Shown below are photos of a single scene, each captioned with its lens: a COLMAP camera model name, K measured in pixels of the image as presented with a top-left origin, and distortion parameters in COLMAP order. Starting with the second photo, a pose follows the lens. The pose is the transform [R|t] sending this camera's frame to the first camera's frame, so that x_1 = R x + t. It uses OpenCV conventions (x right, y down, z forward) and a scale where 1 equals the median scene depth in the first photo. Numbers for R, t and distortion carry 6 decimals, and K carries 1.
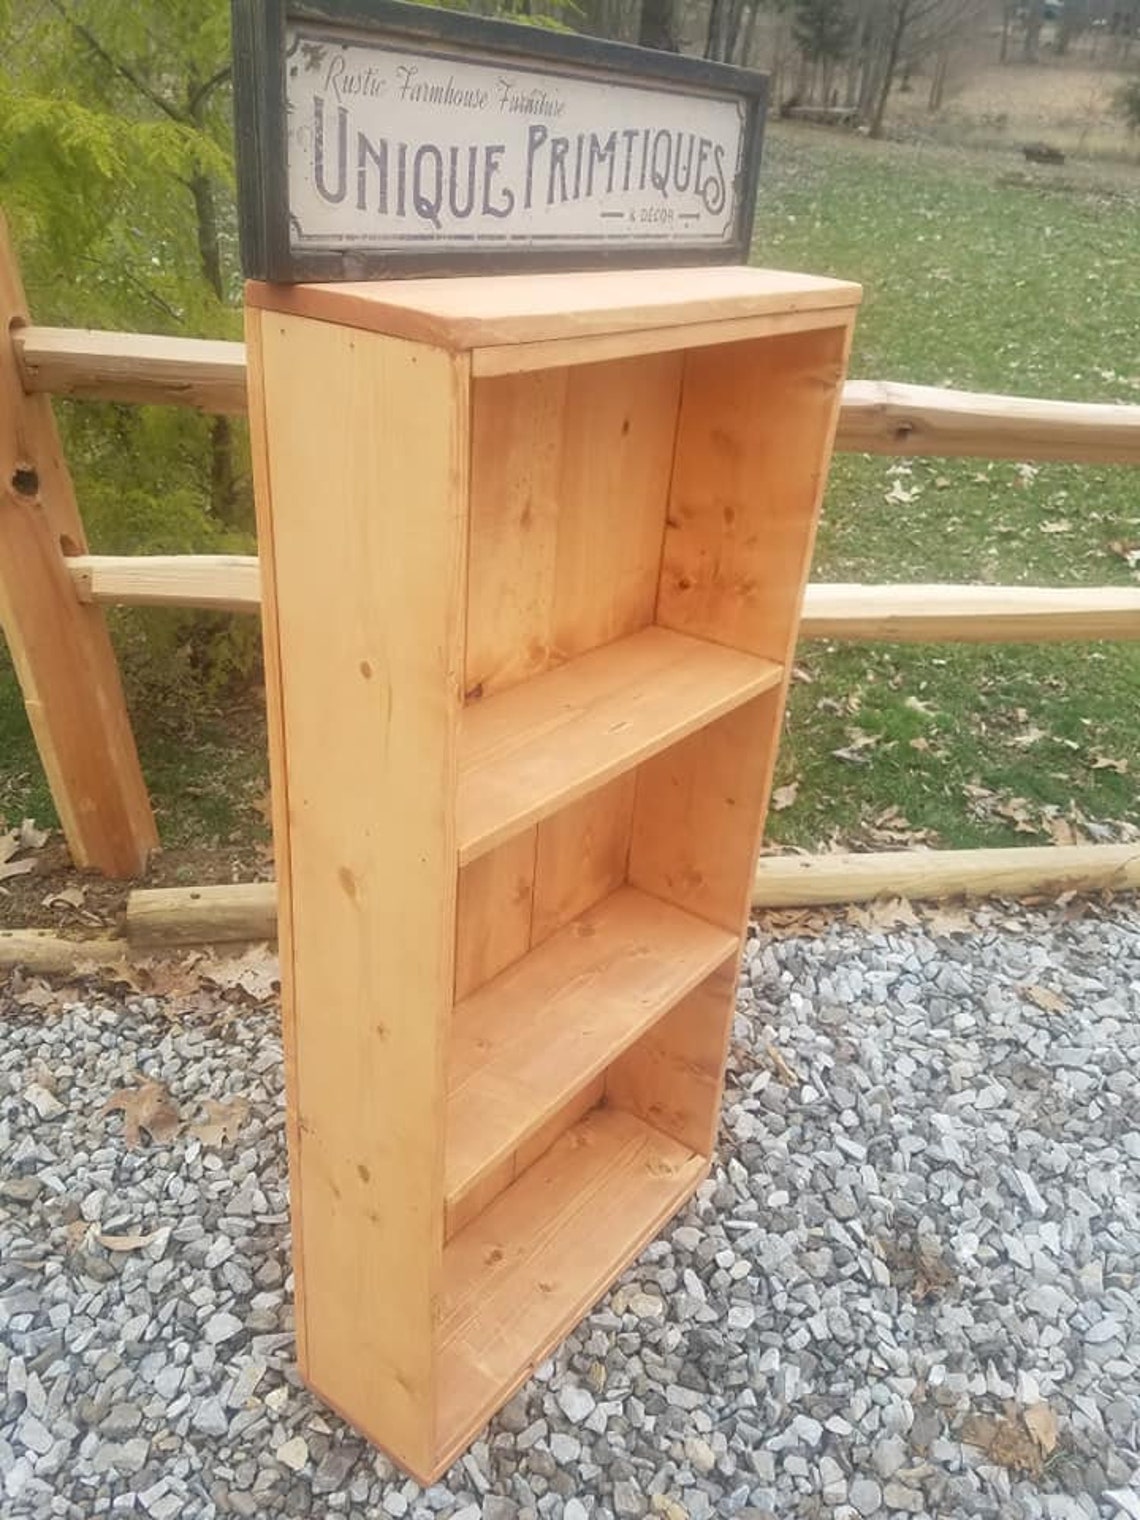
lens RADIAL K [[1200.9, 0, 559.5], [0, 1200.9, 737.7], [0, 0, 1]] dist [0.055213, -0.094658]
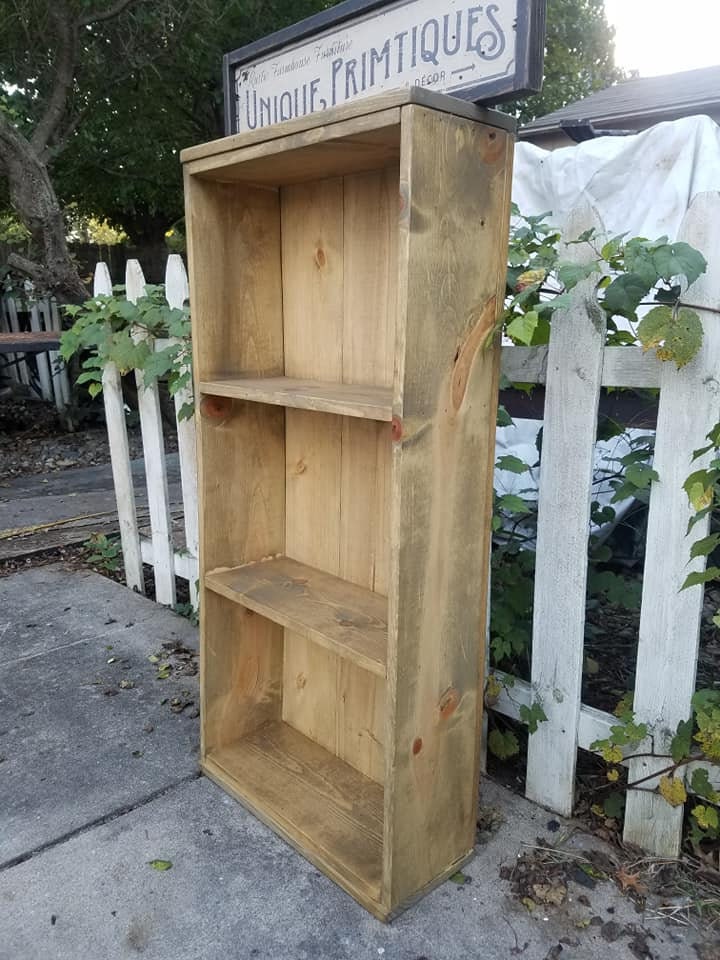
lens RADIAL K [[758.5, 0, 353.3], [0, 758.5, 465.9], [0, 0, 1]] dist [0.055213, -0.094658]
pose [[-0.180261, 0.127715, -0.975292, 1.169055], [-0.440862, 0.875873, 0.196180, -0.204500], [0.879287, 0.465333, -0.101581, 1.410909]]
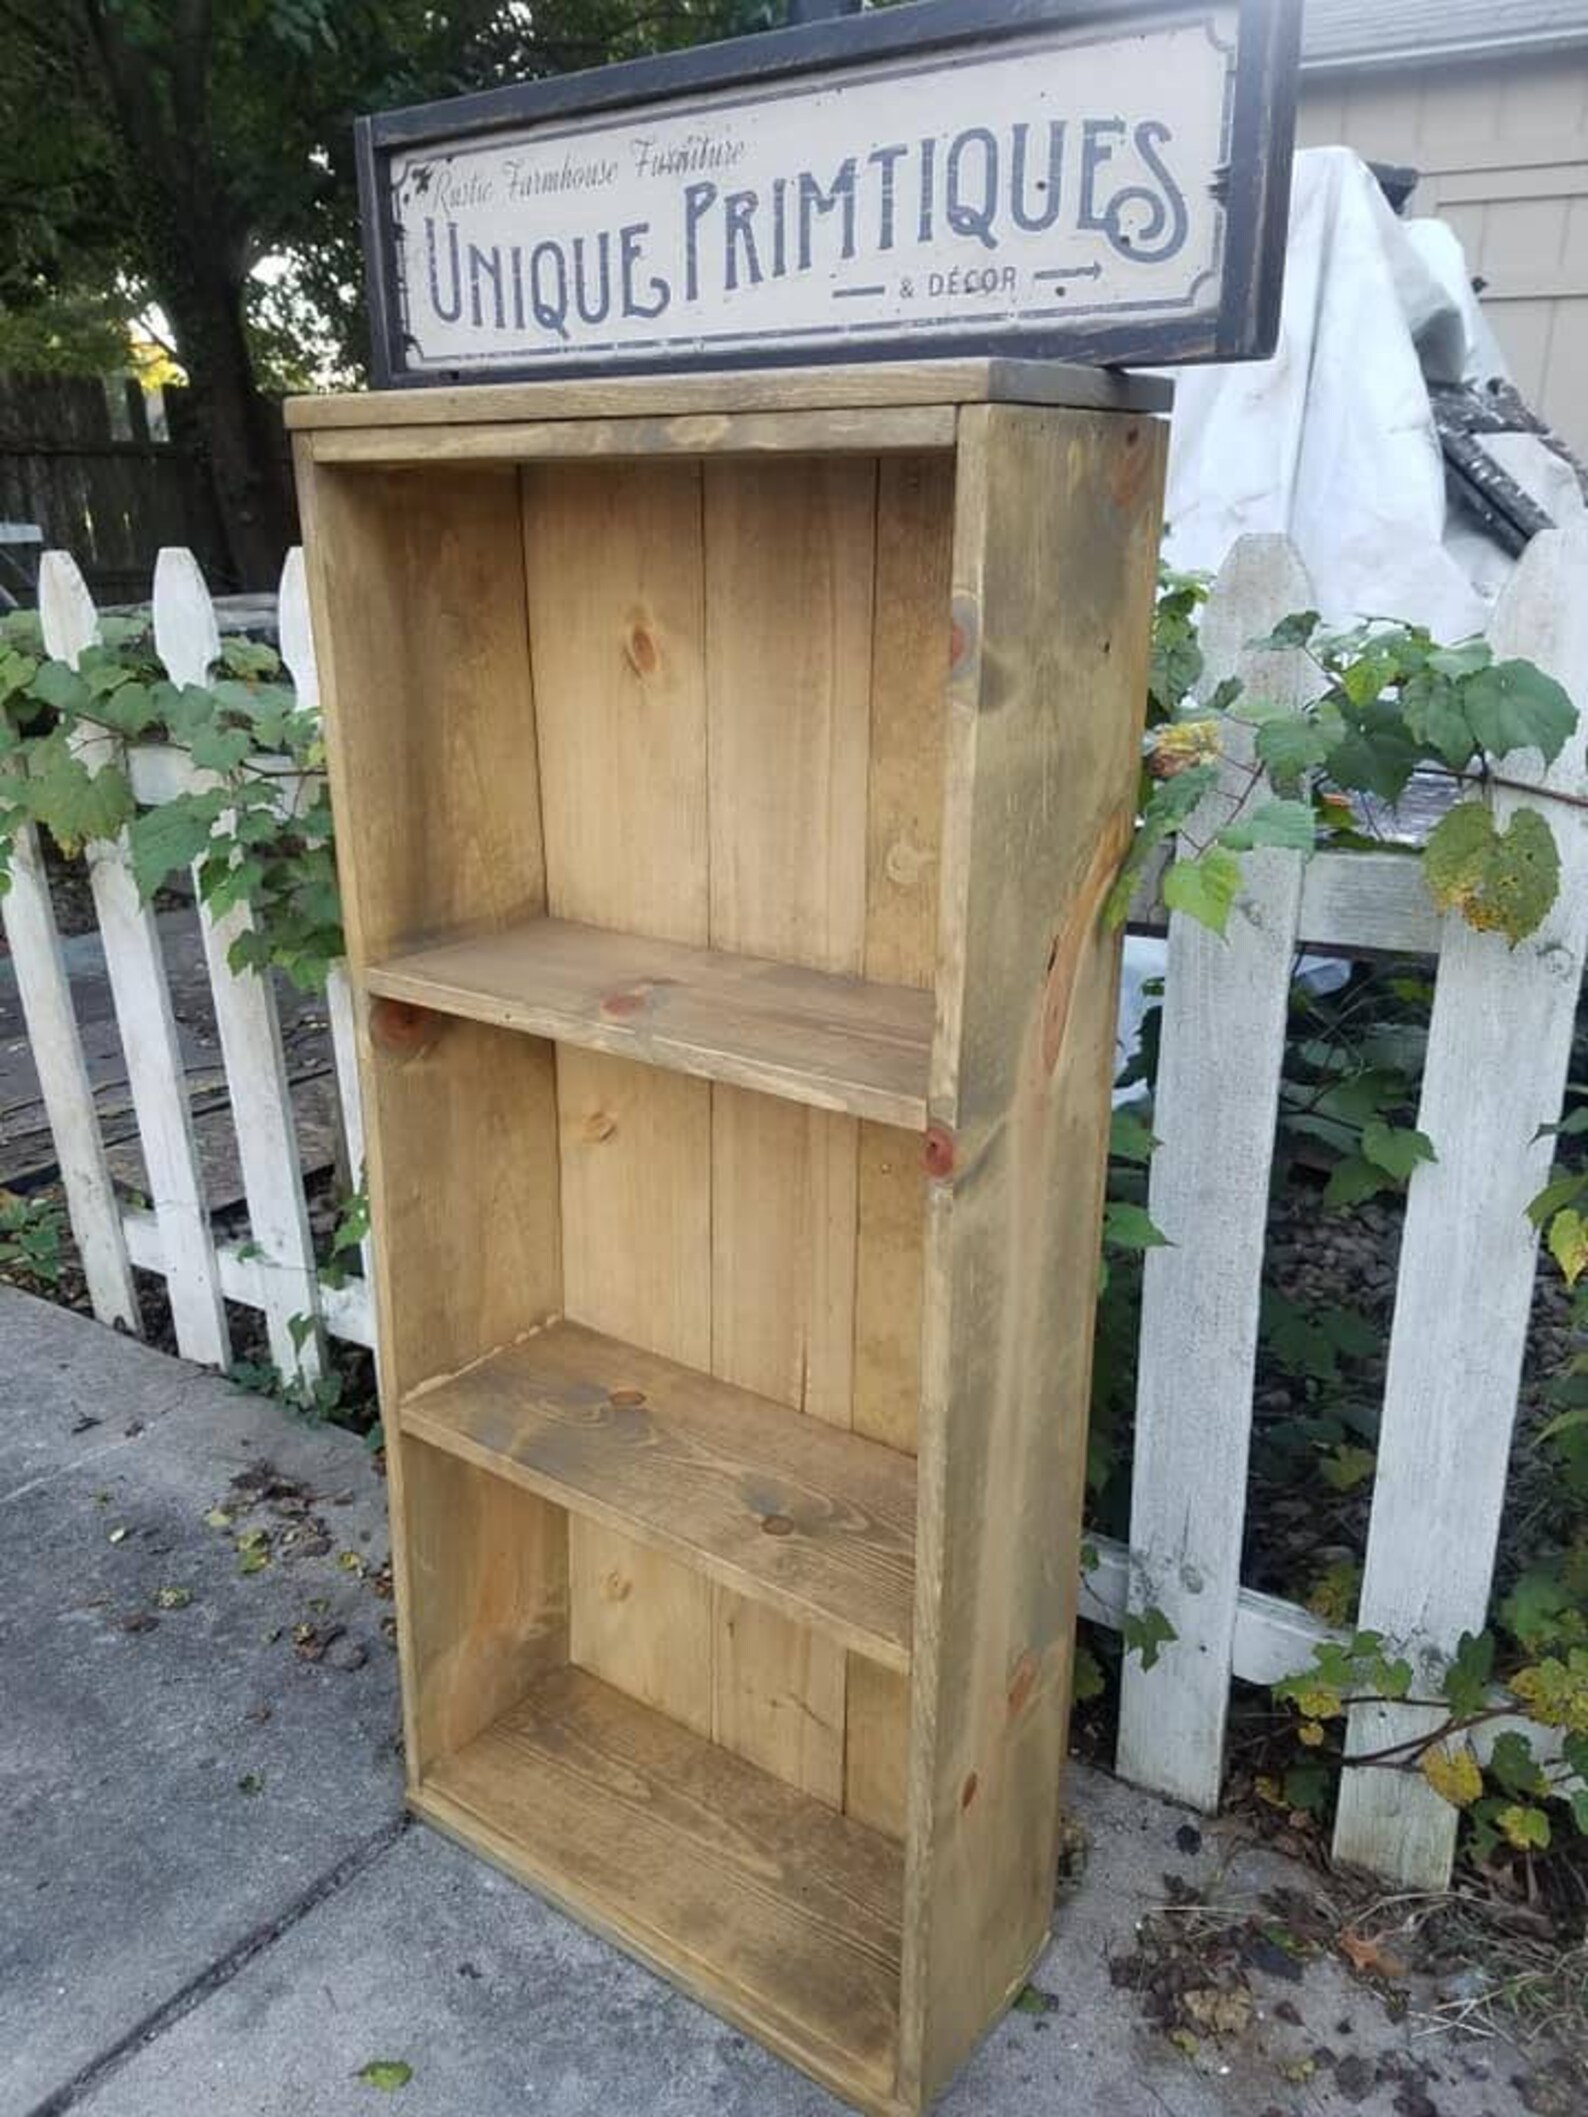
lens RADIAL K [[1677.0, 0, 755.5], [0, 1677.0, 1068.5], [0, 0, 1]] dist [0.046884, -0.080981]
pose [[-0.006342, 0.264514, -0.964361, 1.084049], [-0.424079, 0.872652, 0.242148, -0.300548], [0.905603, 0.410501, 0.106641, 1.129440]]
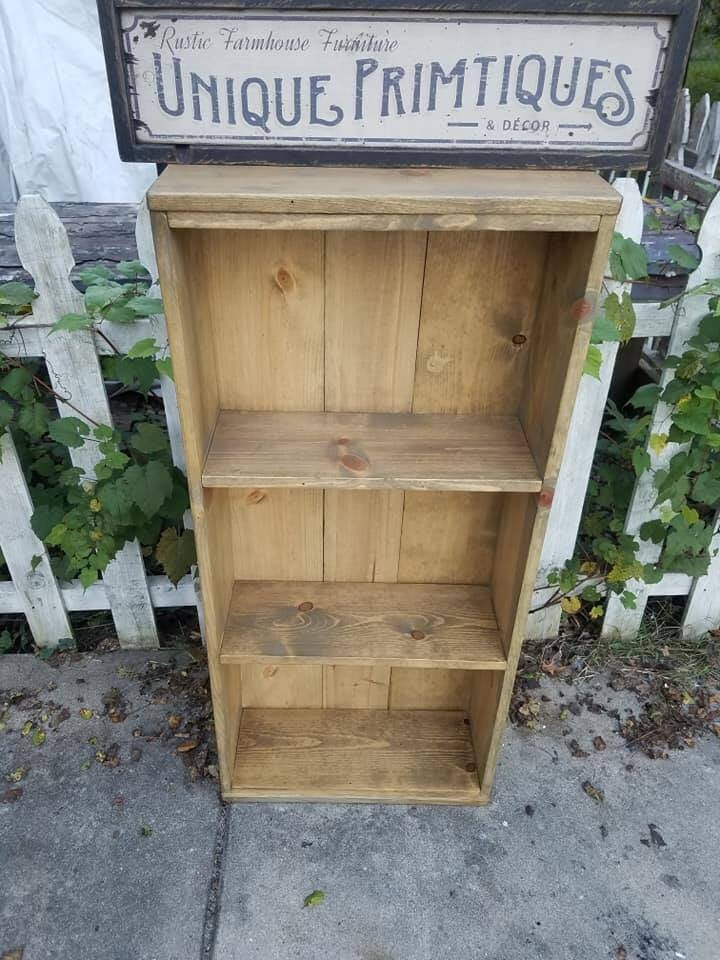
lens RADIAL K [[758.6, 0, 345.8], [0, 758.6, 486.1], [0, 0, 1]] dist [0.050111, -0.086994]
pose [[0.597515, 0.412570, -0.687576, 0.759012], [-0.320790, 0.908862, 0.266578, -0.286006], [0.734894, 0.061283, 0.675407, 0.421915]]
